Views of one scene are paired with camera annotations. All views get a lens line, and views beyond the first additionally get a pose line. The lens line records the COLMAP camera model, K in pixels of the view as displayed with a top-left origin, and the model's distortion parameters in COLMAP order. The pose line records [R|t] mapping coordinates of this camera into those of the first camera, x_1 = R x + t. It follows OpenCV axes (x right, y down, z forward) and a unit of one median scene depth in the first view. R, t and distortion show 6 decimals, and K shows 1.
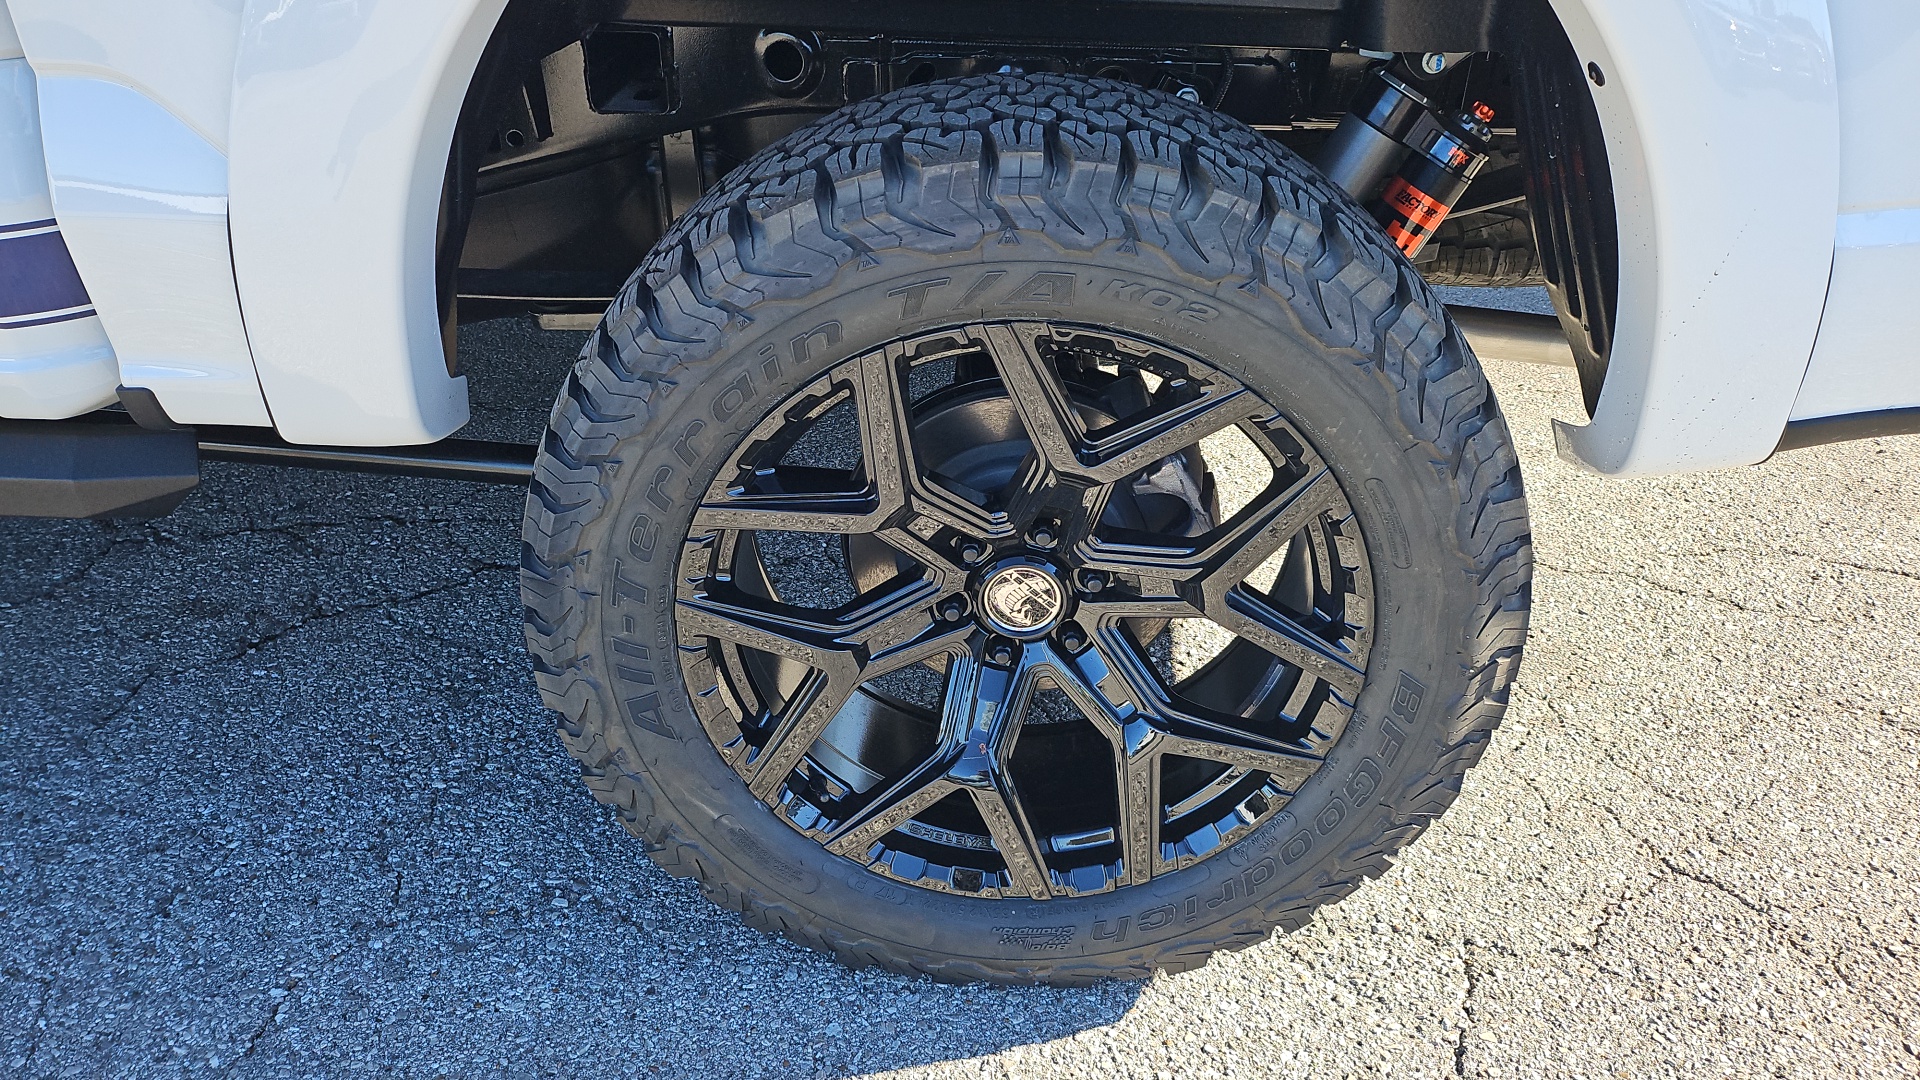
lens RADIAL K [[1336.1, 0, 960.0], [0, 1336.1, 540.0], [0, 0, 1]] dist [0.066263, 0.000245]
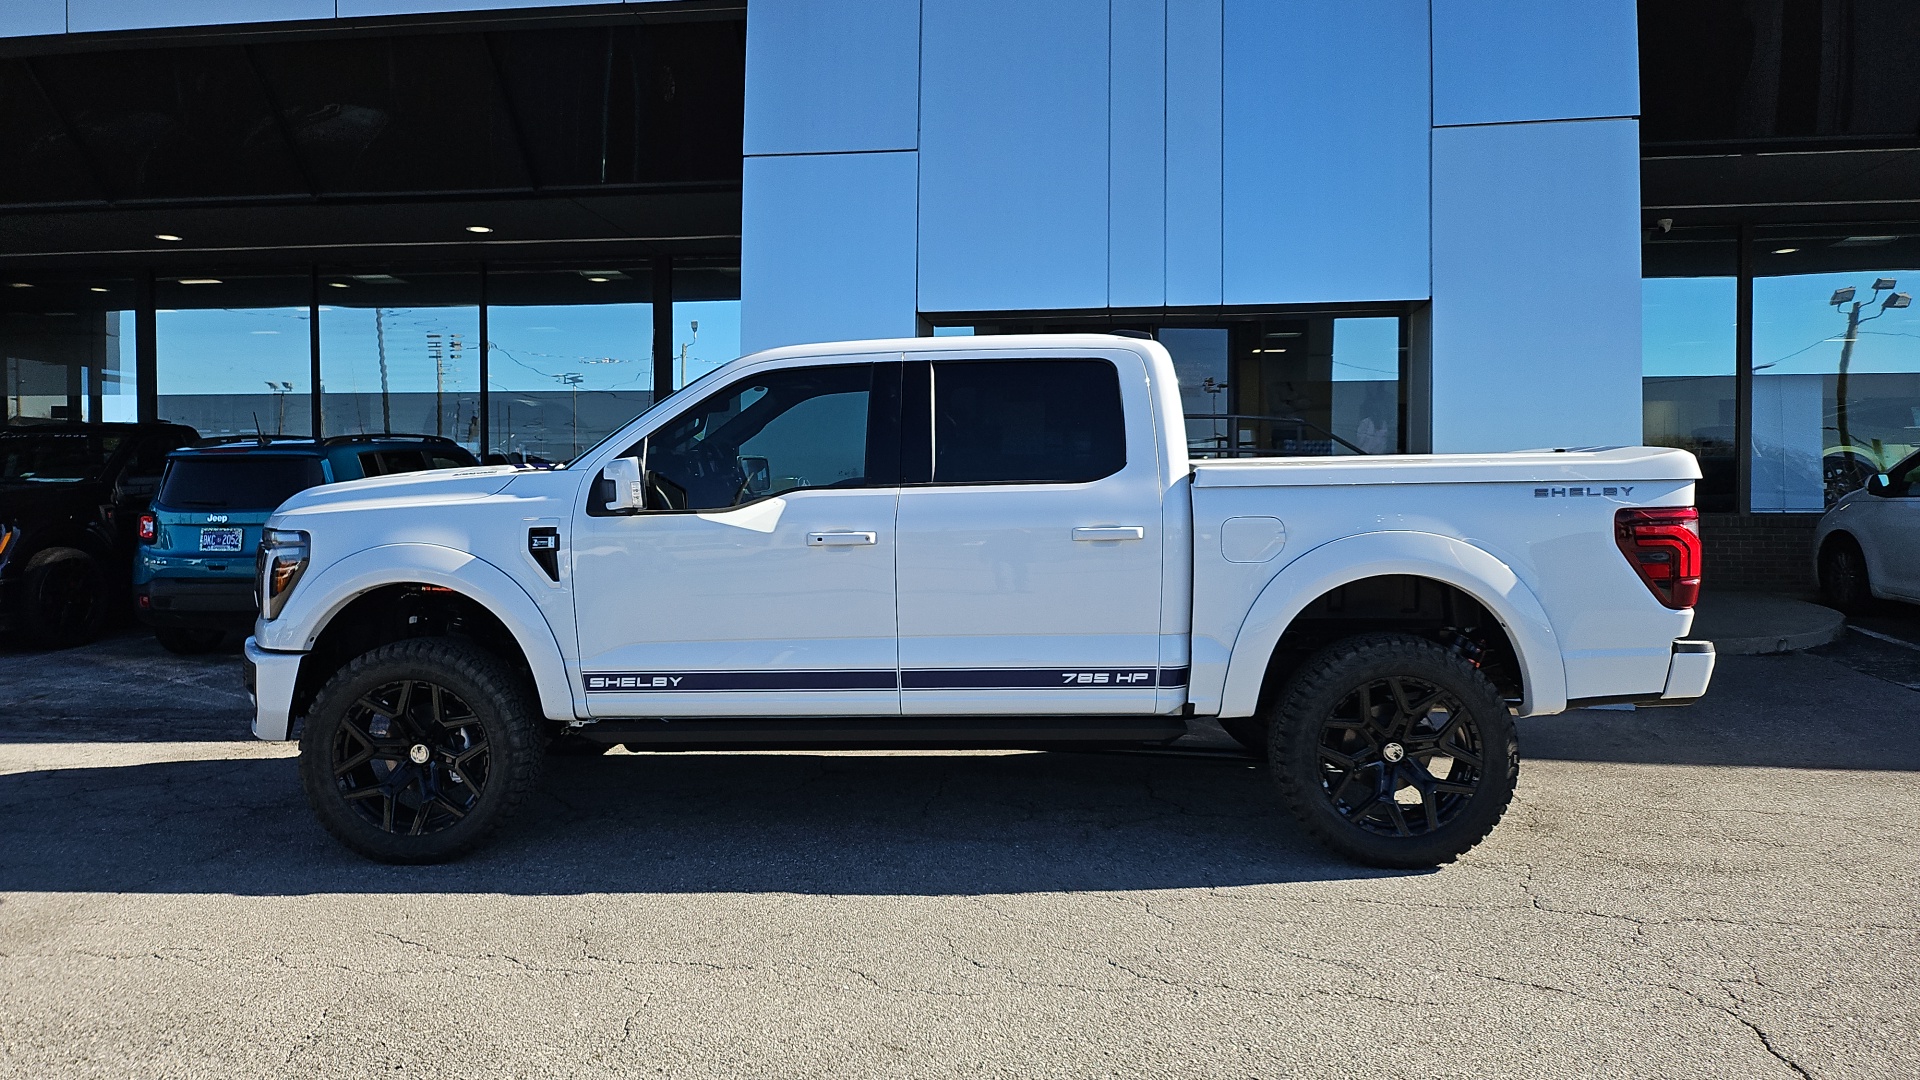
lens RADIAL K [[1336.1, 0, 960.0], [0, 1336.1, 540.0], [0, 0, 1]] dist [0.066263, 0.000245]
pose [[0.999537, -0.030088, -0.004583, -1.308493], [0.024668, 0.889083, -0.457081, 1.391317], [0.017828, 0.456757, 0.889413, -3.142081]]
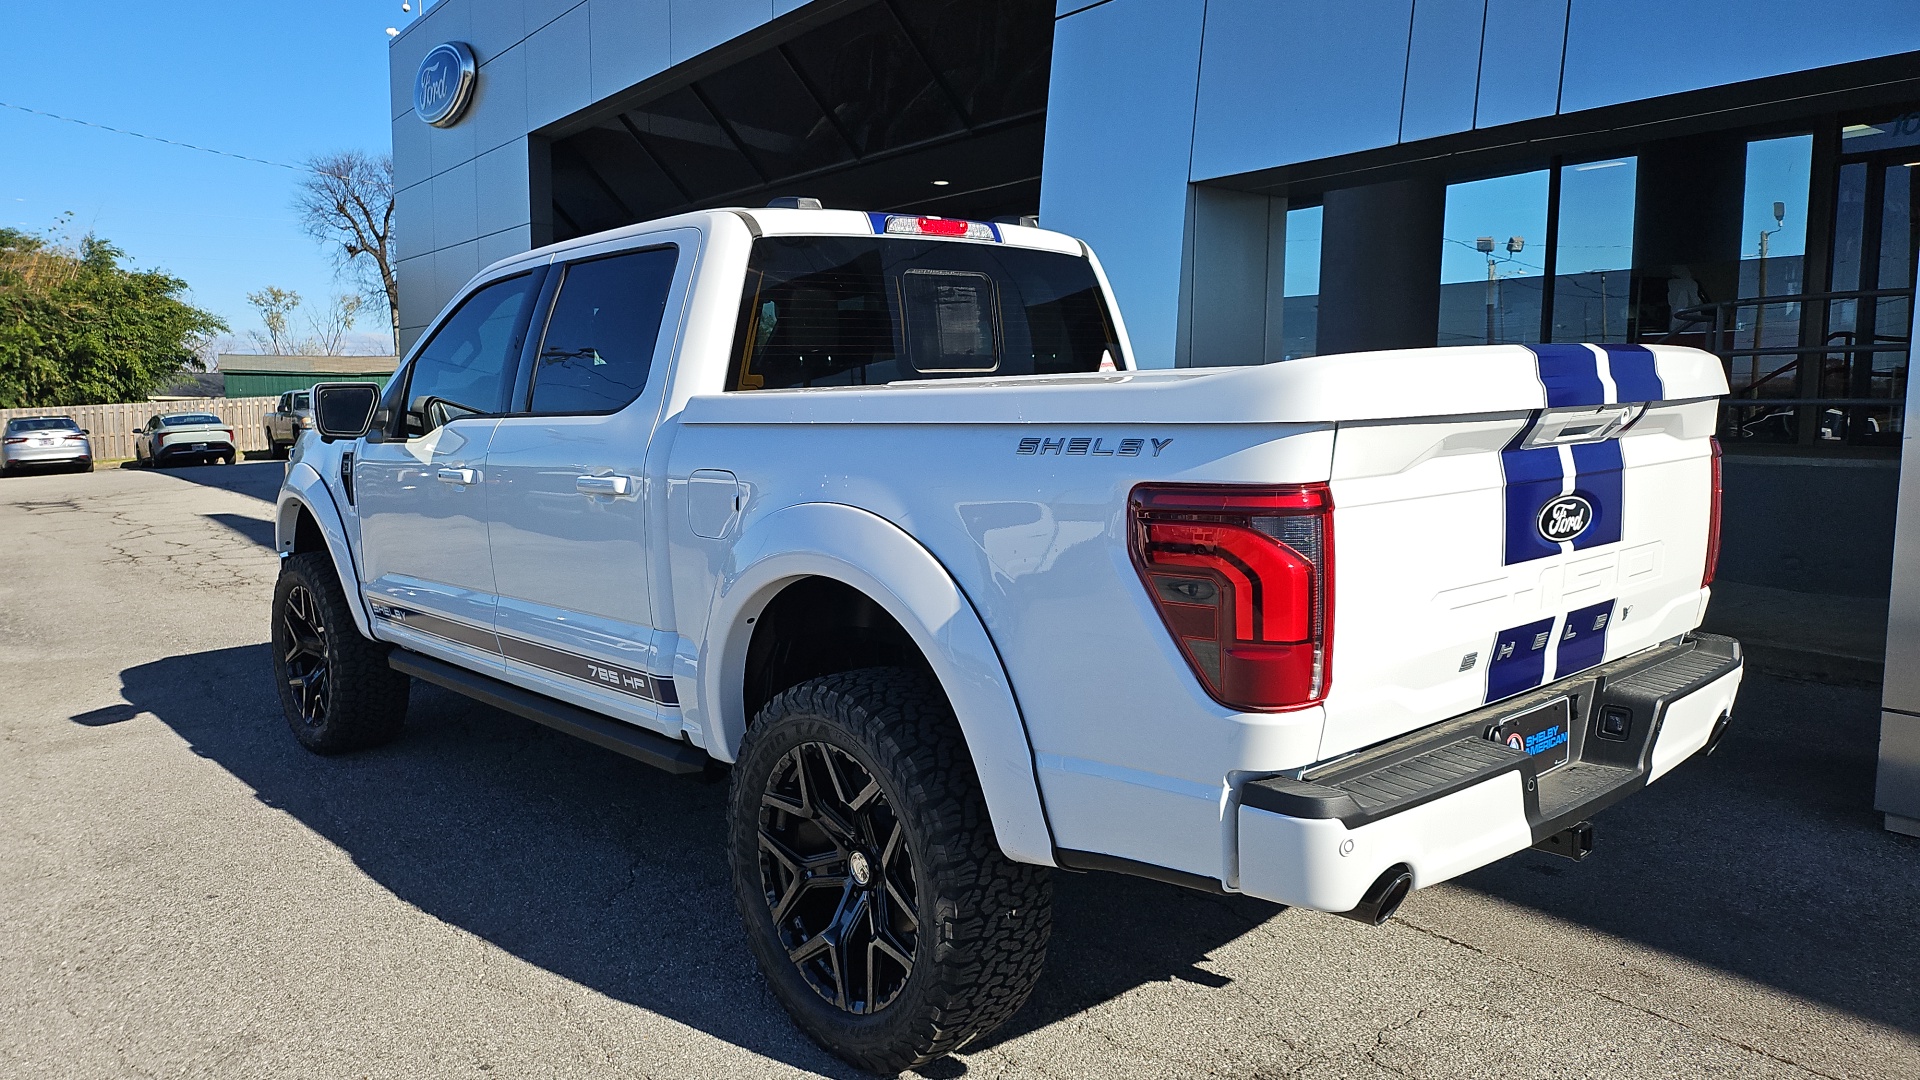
lens RADIAL K [[1336.1, 0, 960.0], [0, 1336.1, 540.0], [0, 0, 1]] dist [0.066263, 0.000245]
pose [[0.698129, 0.046012, -0.714492, 2.021781], [-0.332886, 0.904370, -0.267023, 0.105086], [0.633879, 0.424261, 0.646684, -0.783172]]
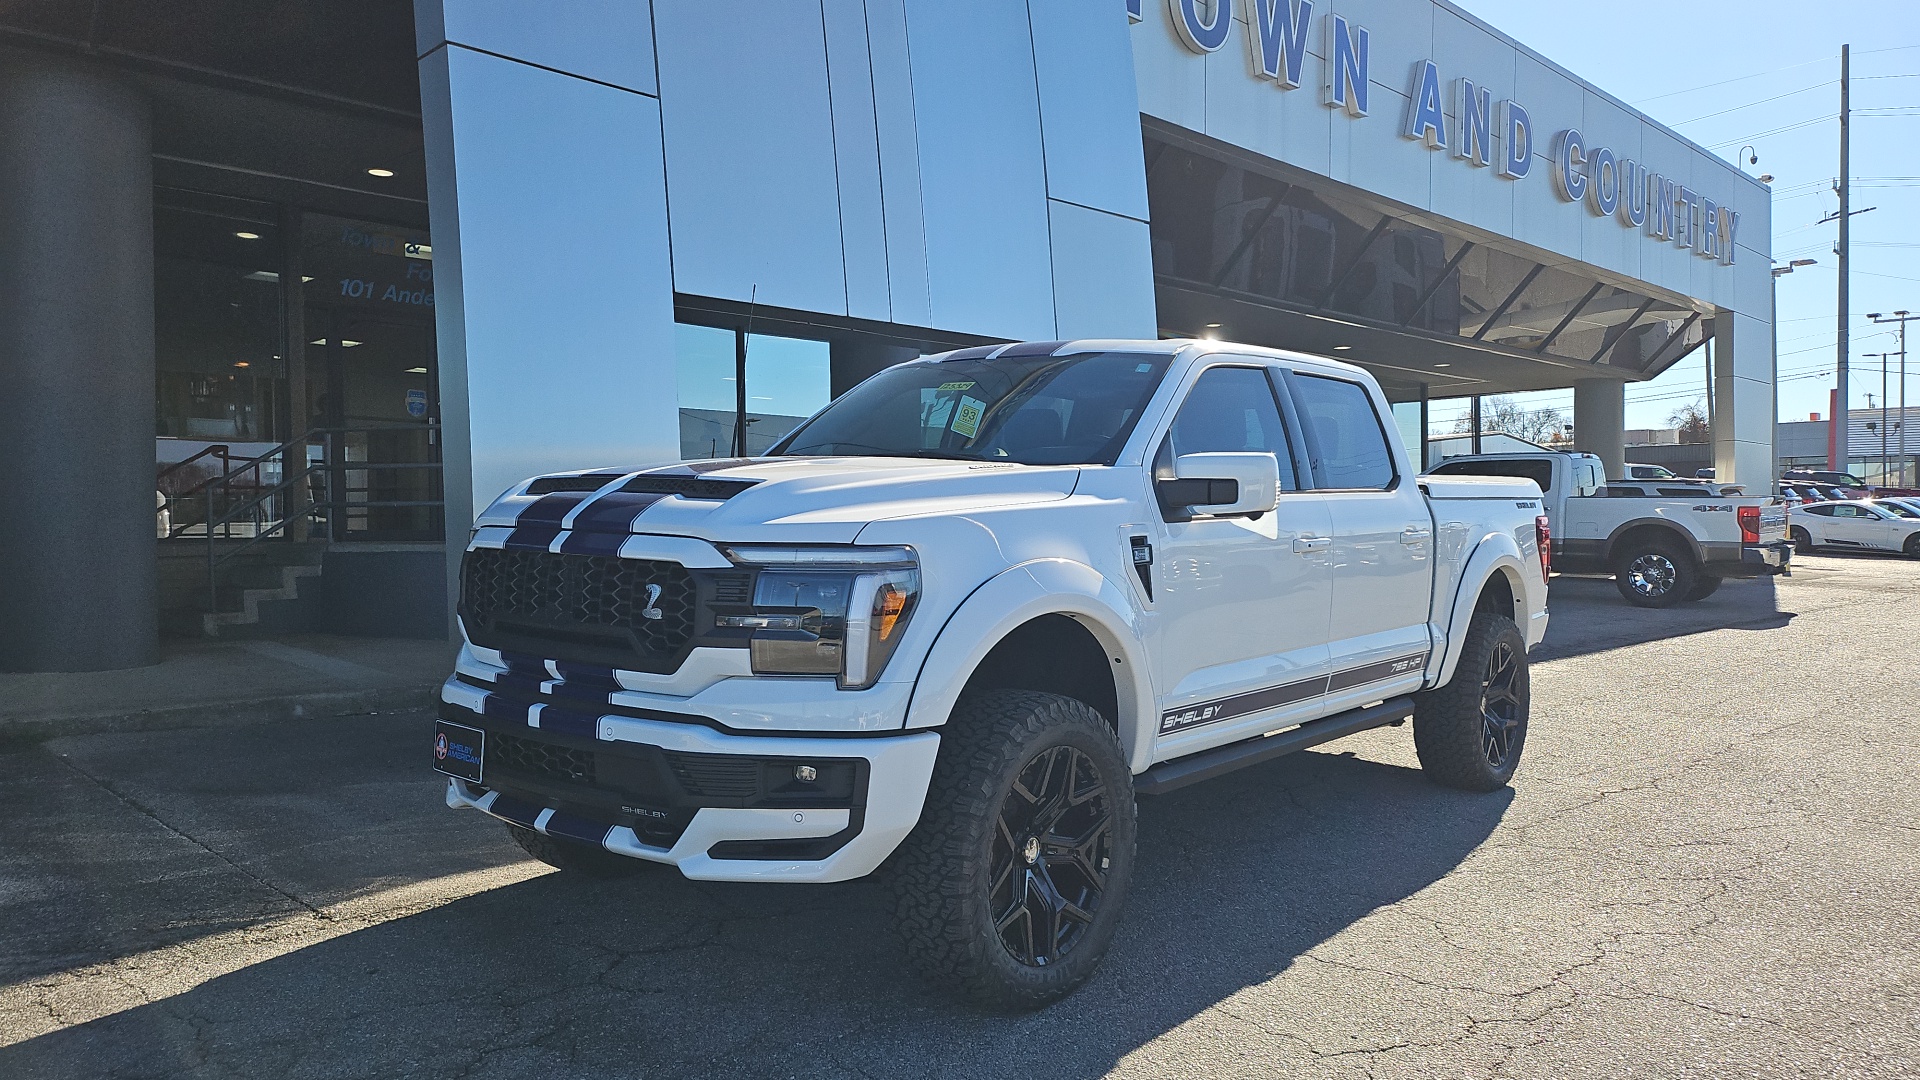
lens RADIAL K [[1287.2, 0, 960.0], [0, 1287.2, 540.0], [0, 0, 1]] dist [-0.000053, -0.000076]
pose [[0.635402, -0.040865, 0.771099, -5.535429], [0.384806, 0.882526, -0.270318, 0.069266], [-0.669469, 0.468484, 0.576484, -0.928708]]
